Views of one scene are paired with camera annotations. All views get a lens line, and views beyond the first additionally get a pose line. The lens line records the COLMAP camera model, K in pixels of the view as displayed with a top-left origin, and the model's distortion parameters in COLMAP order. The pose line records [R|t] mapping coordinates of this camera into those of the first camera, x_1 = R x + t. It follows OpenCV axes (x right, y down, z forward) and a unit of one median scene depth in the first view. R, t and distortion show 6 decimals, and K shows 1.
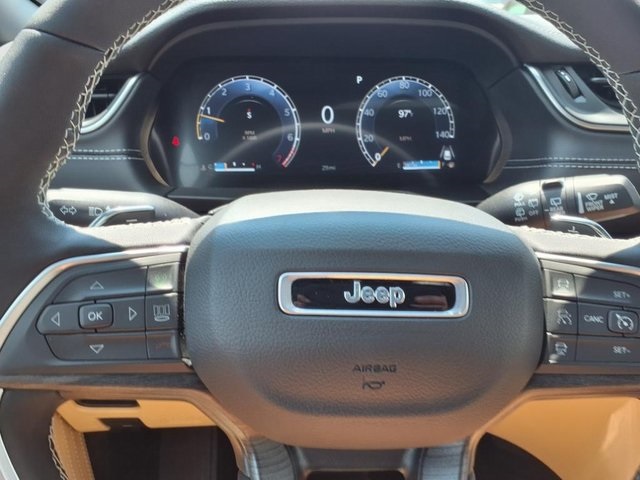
lens RADIAL K [[503.8, 0, 333.8], [0, 503.8, 271.4], [0, 0, 1]] dist [0.090007, -0.208040]
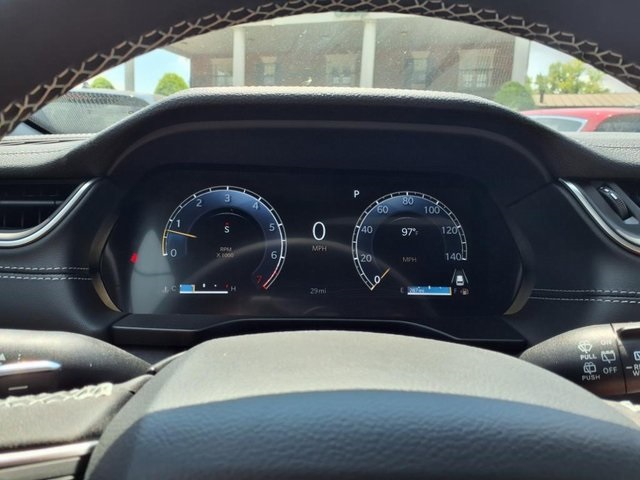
lens RADIAL K [[529.6, 0, 320.0], [0, 529.6, 240.0], [0, 0, 1]] dist [0.019857, -0.005544]
pose [[0.999681, 0.024197, 0.007294, -0.017466], [-0.021236, 0.960737, -0.276648, -0.049953], [-0.013701, 0.276405, 0.960944, 0.154762]]
